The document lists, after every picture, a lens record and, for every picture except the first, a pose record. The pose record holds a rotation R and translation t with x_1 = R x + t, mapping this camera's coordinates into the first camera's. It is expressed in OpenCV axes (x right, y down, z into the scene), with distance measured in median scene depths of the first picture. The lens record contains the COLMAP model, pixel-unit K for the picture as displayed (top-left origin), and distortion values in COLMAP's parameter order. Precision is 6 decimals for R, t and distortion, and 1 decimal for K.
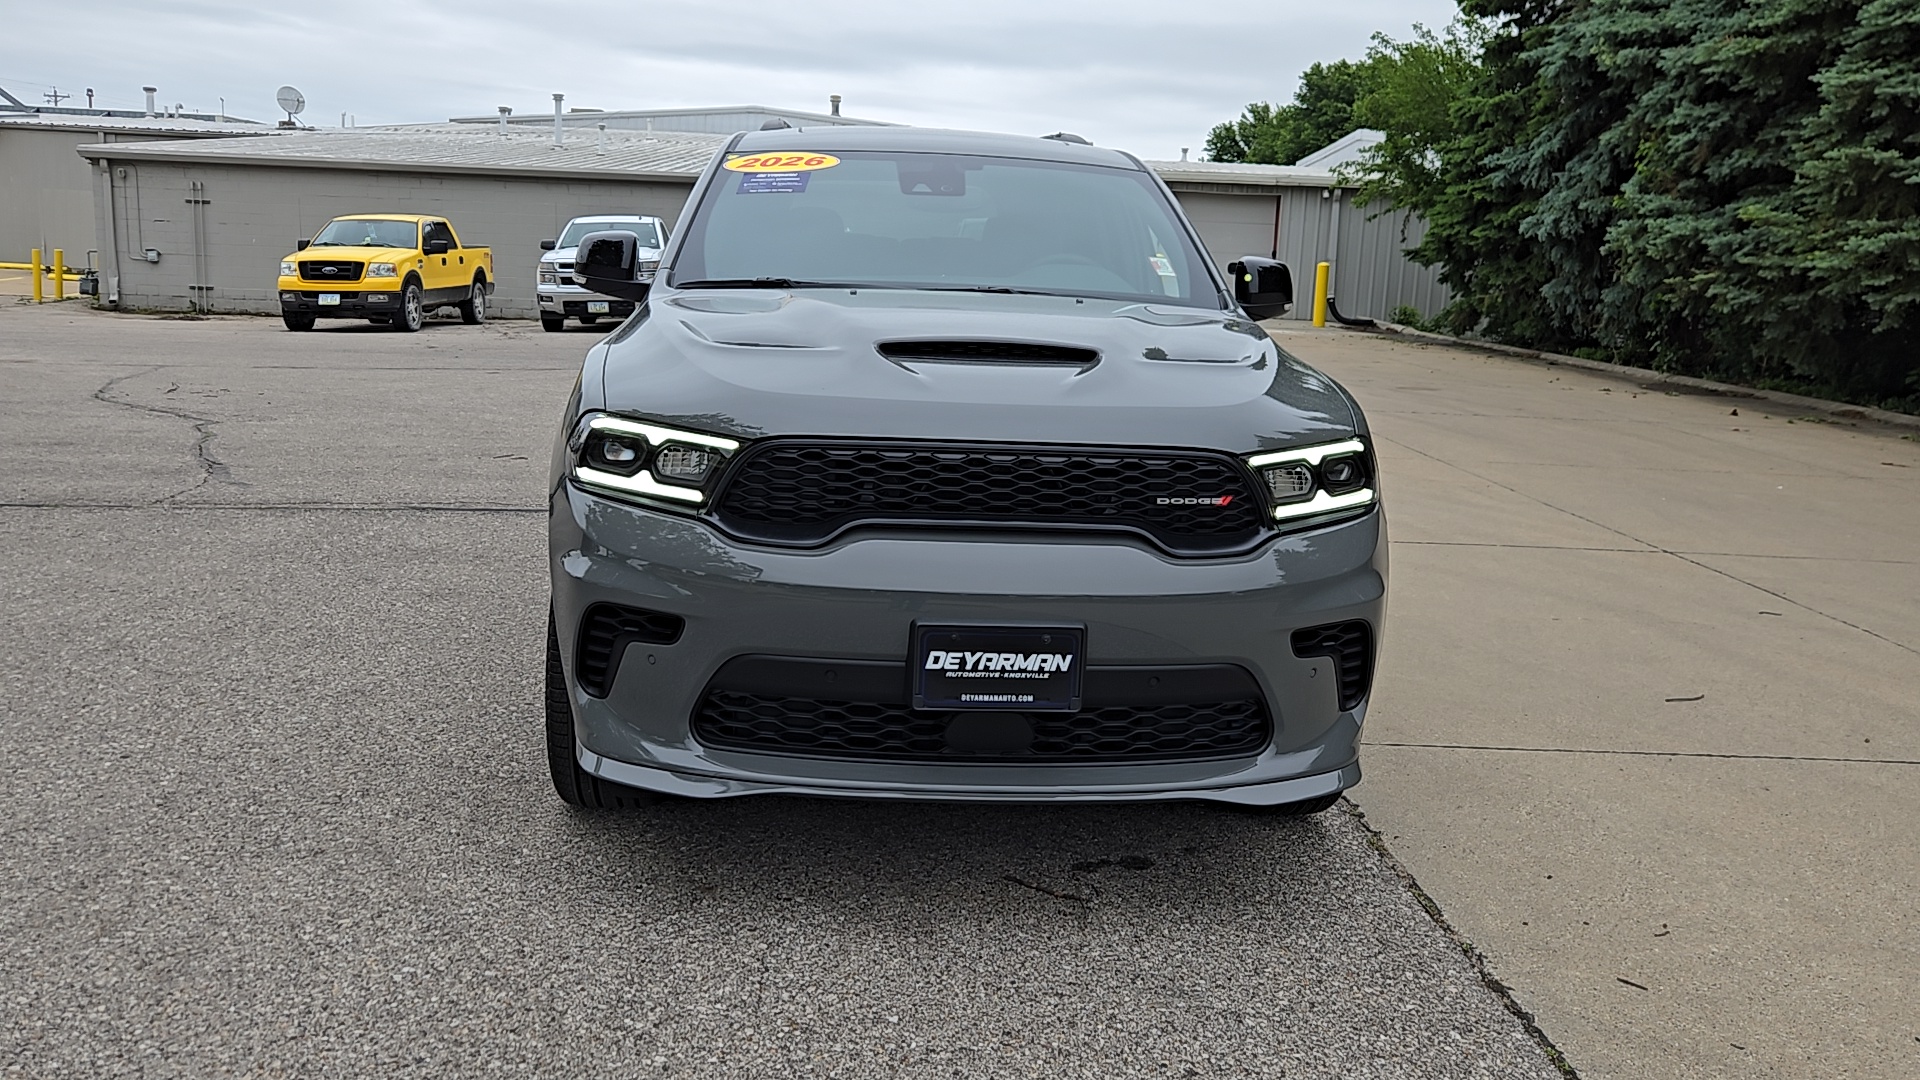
lens RADIAL K [[1588.0, 0, 954.9], [0, 1588.0, 553.9], [0, 0, 1]] dist [-0.004692, 0.017454]
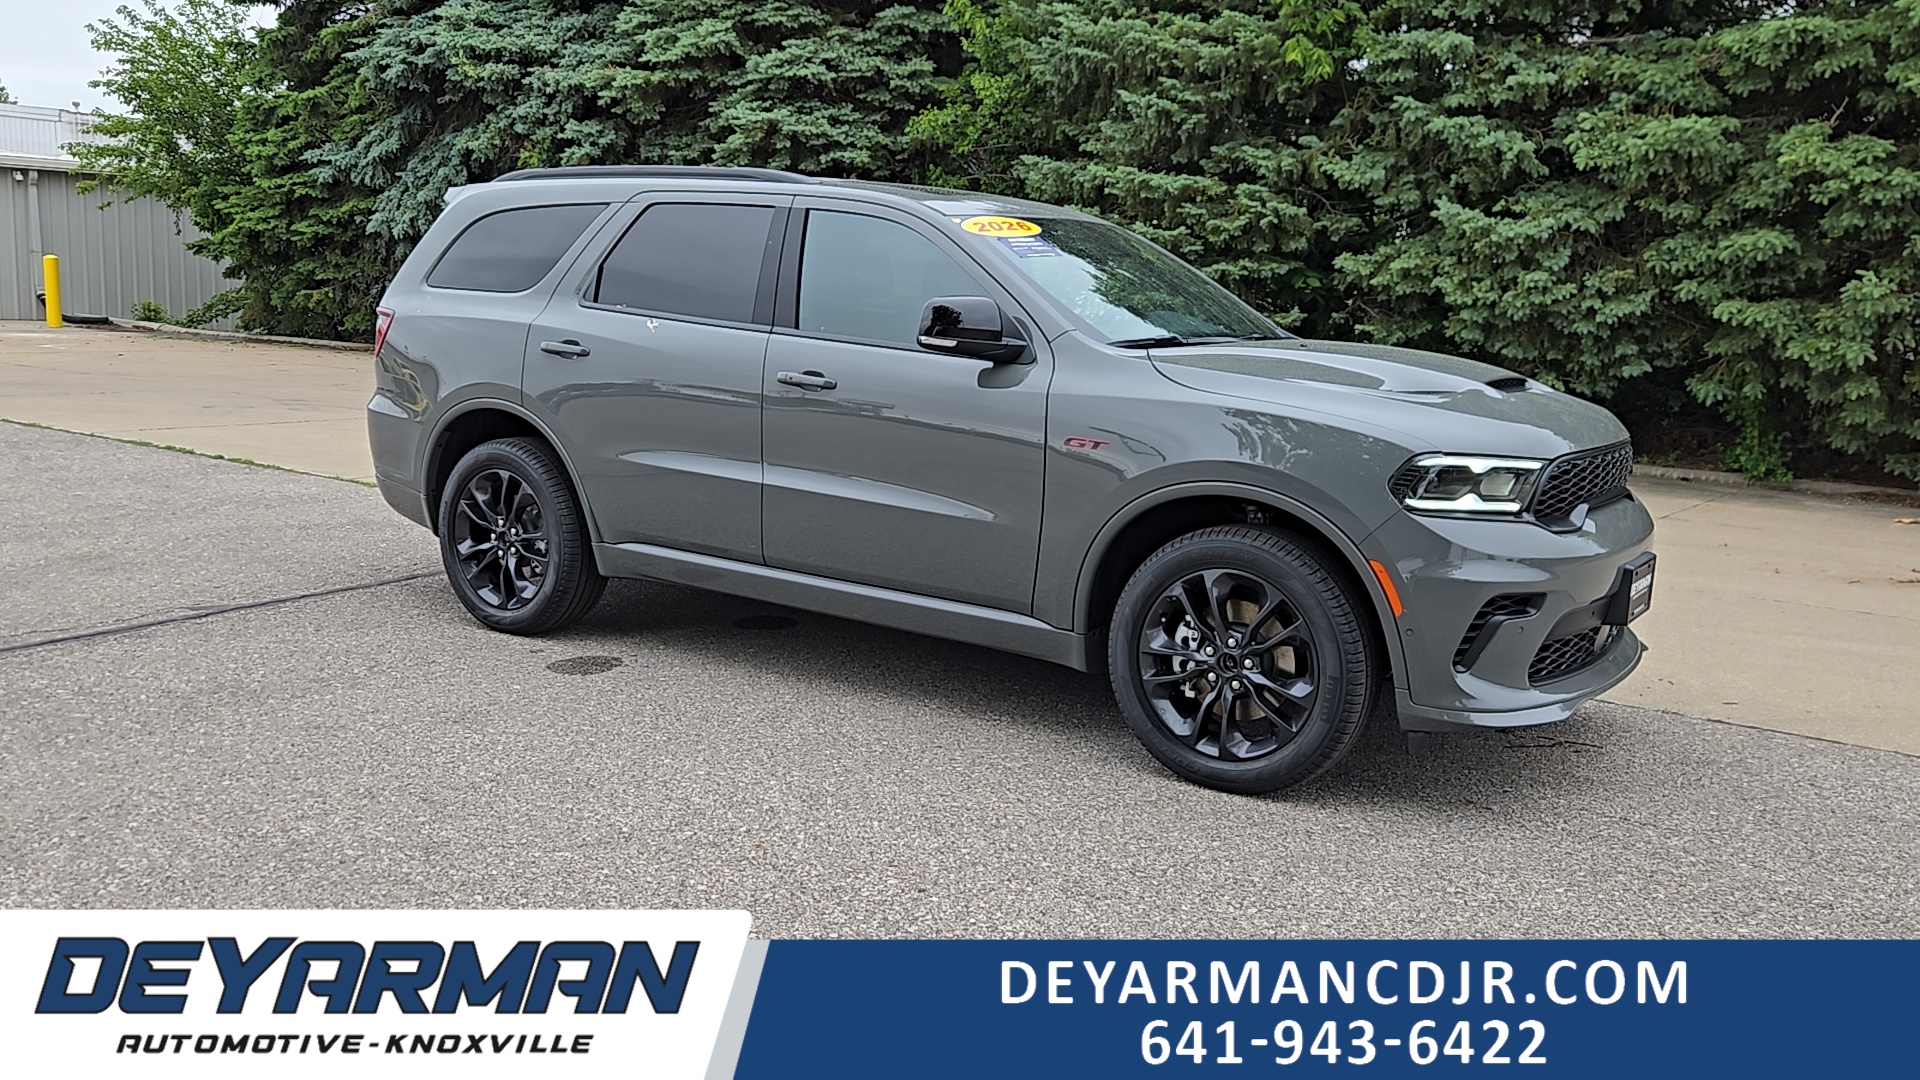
lens RADIAL K [[1588.0, 0, 950.9], [0, 1588.0, 539.9], [0, 0, 1]] dist [-0.004692, 0.017454]
pose [[0.630239, -0.142041, 0.763298, -0.220221], [0.138795, 0.987898, 0.069235, -0.024694], [-0.763894, 0.062307, 0.642326, 0.074328]]
